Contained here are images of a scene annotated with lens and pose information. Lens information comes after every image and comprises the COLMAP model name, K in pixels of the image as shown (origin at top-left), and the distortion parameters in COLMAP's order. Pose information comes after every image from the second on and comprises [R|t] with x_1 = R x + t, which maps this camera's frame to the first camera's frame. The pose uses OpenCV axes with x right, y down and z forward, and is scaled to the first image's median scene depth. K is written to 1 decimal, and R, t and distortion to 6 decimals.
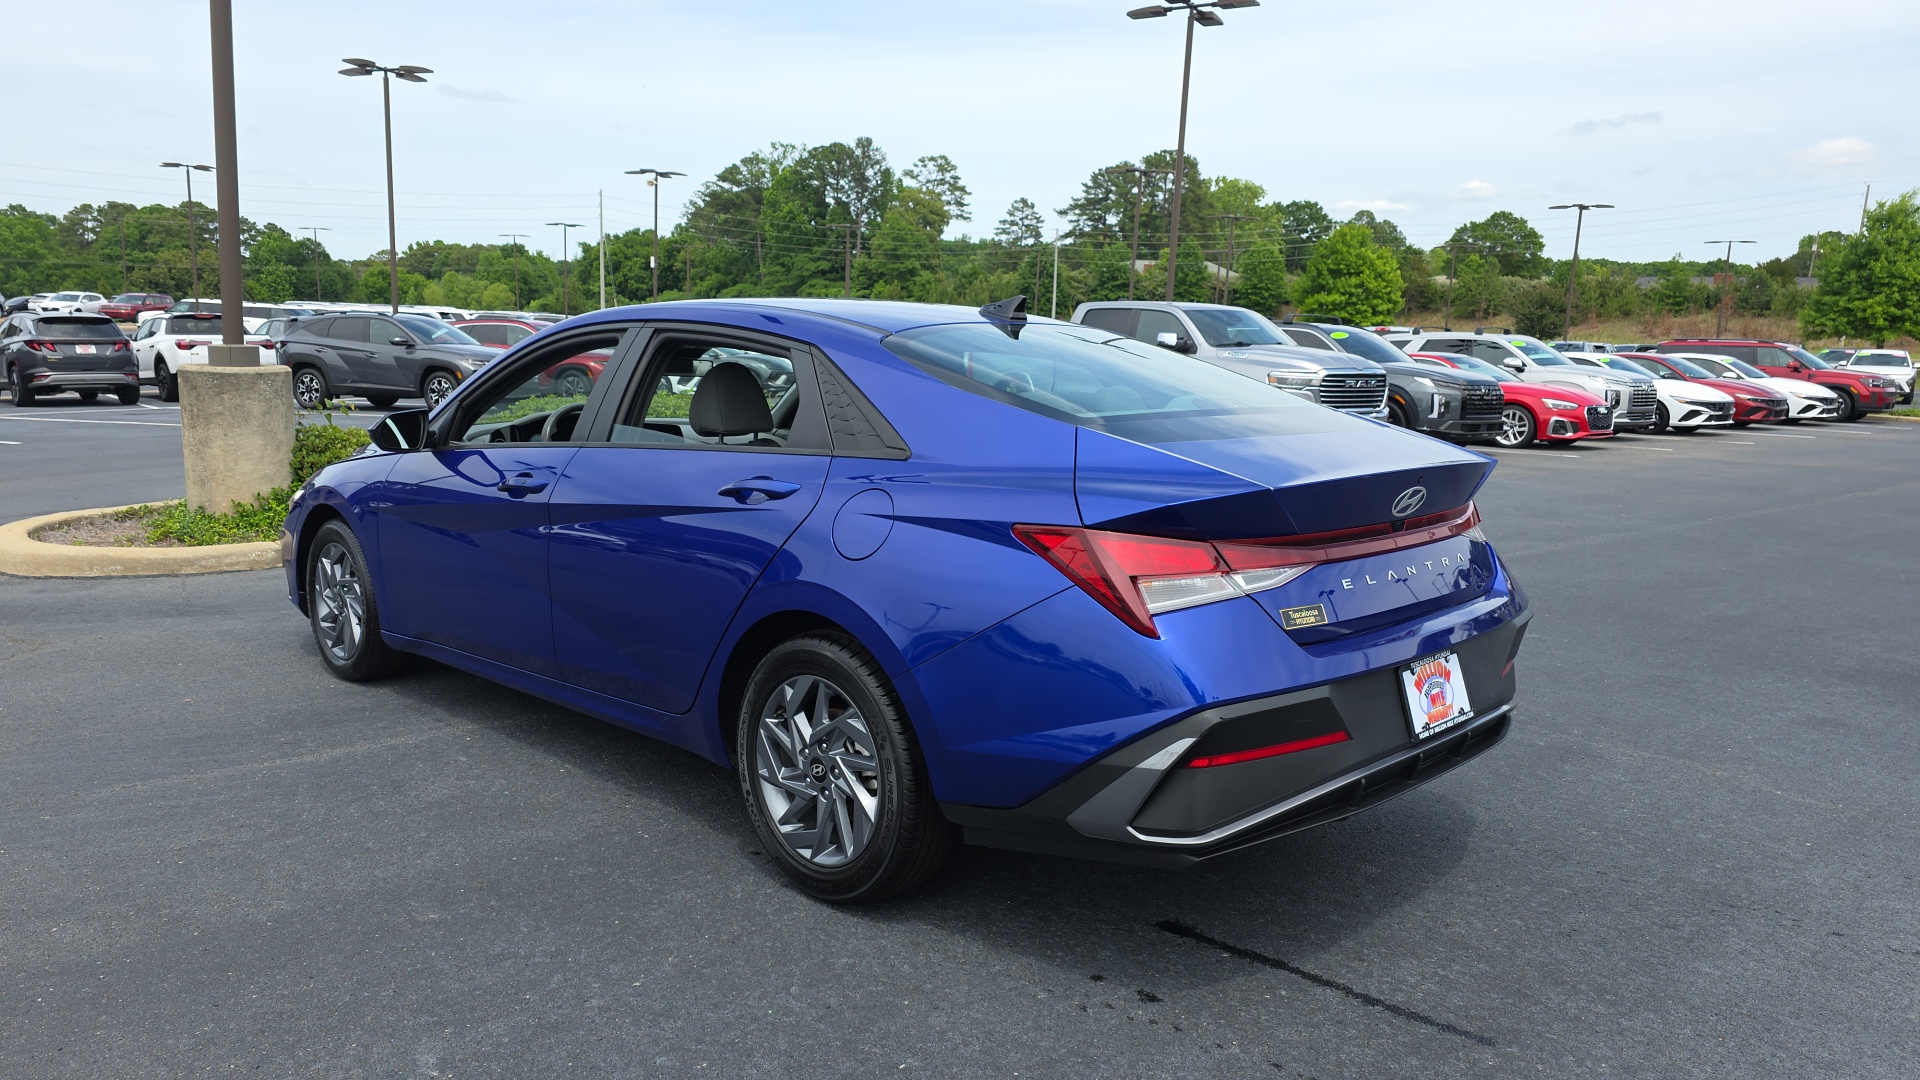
lens RADIAL K [[1302.2, 0, 958.9], [0, 1302.2, 551.9], [0, 0, 1]] dist [0.050561, -0.049556]
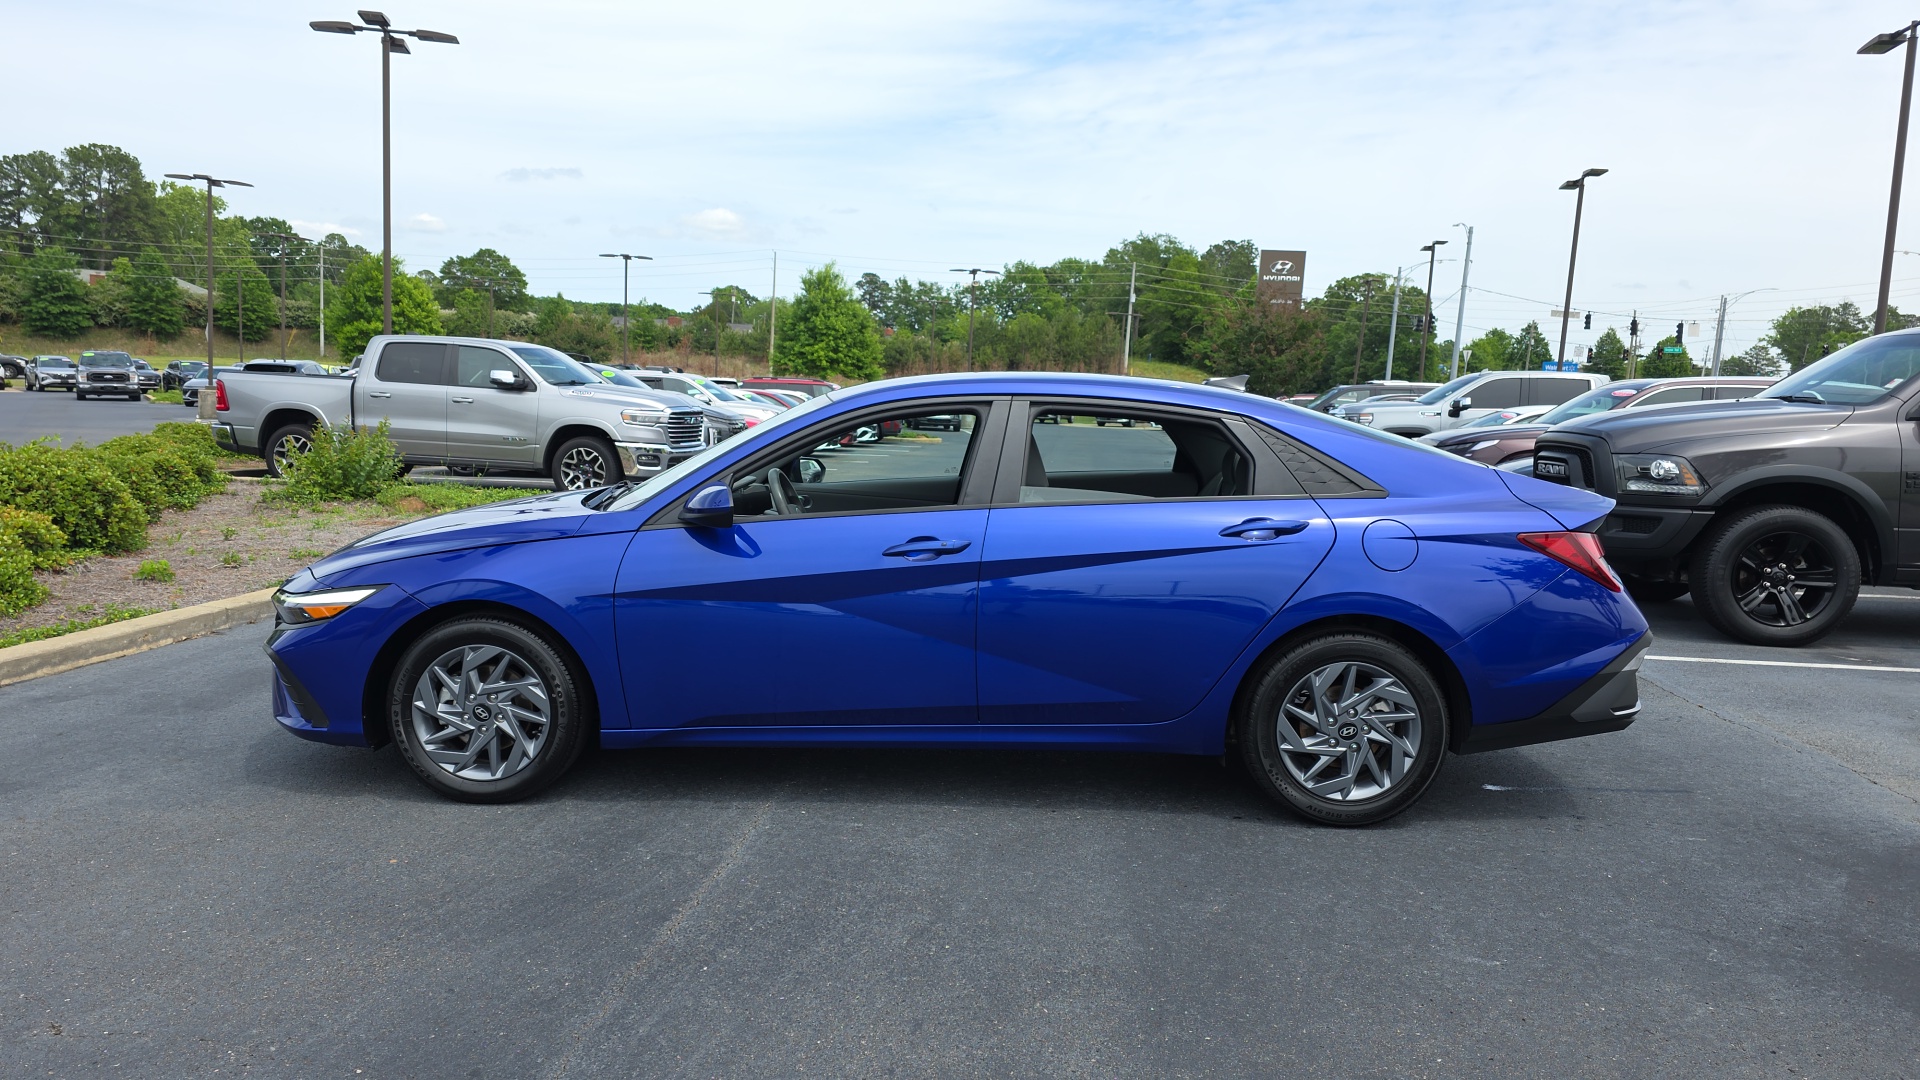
lens RADIAL K [[1269.8, 0, 960.0], [0, 1269.8, 540.0], [0, 0, 1]] dist [0.045564, -0.041537]
pose [[0.726809, -0.077223, 0.682485, -0.970868], [0.095245, 0.995391, 0.011197, -0.063326], [-0.680204, 0.056865, 0.730814, 0.220126]]
